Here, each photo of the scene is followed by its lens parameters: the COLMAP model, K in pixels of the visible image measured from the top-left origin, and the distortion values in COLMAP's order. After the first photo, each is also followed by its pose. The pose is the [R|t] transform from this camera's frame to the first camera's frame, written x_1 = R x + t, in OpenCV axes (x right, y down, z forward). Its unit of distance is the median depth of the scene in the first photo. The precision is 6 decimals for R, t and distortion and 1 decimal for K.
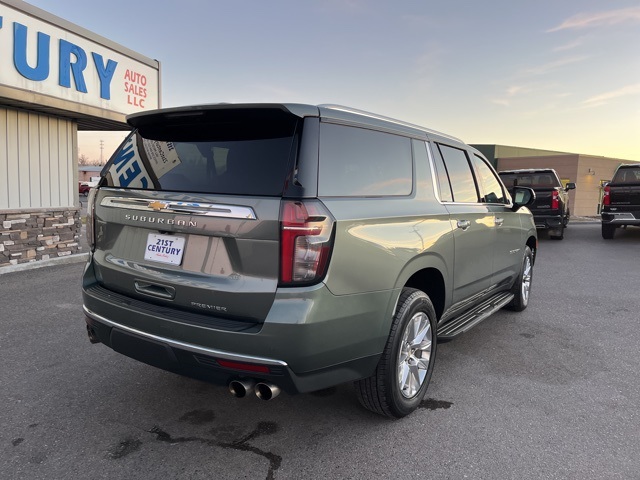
lens RADIAL K [[483.6, 0, 315.7], [0, 483.6, 238.5], [0, 0, 1]] dist [0.071305, -0.085217]
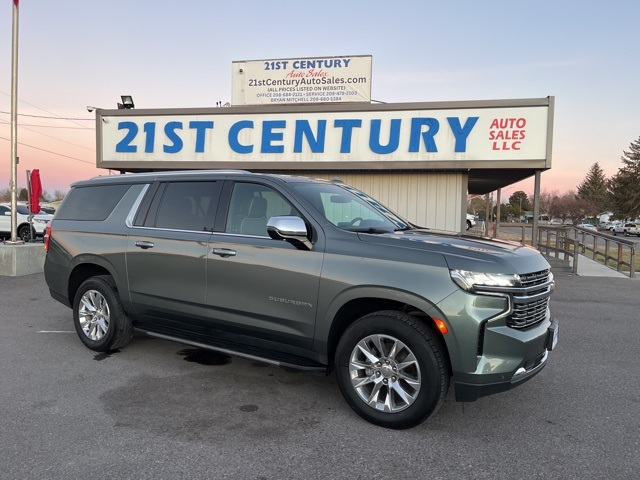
lens RADIAL K [[483.6, 0, 315.7], [0, 483.6, 238.5], [0, 0, 1]] dist [0.071305, -0.085217]
pose [[0.029918, 0.018626, -0.999379, 0.726171], [-0.122627, 0.992342, 0.014824, -0.053419], [0.992002, 0.122107, 0.031973, 0.638455]]
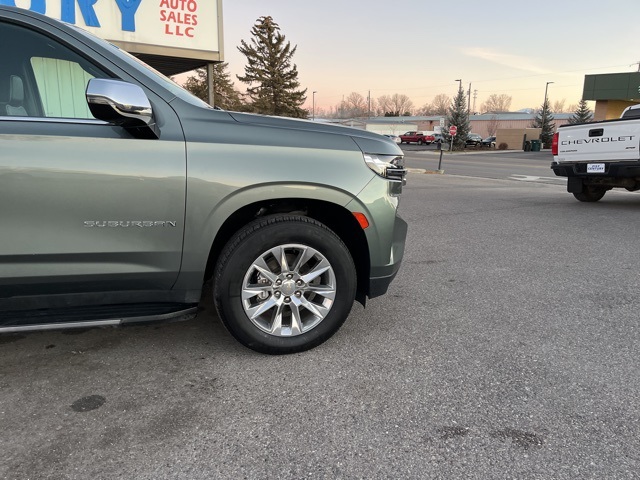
lens RADIAL K [[483.6, 0, 315.7], [0, 483.6, 238.5], [0, 0, 1]] dist [0.071305, -0.085217]
pose [[0.746234, 0.126446, -0.653565, 0.537589], [-0.060203, 0.990590, 0.122912, -0.017042], [0.662956, -0.052374, 0.746824, 0.489087]]
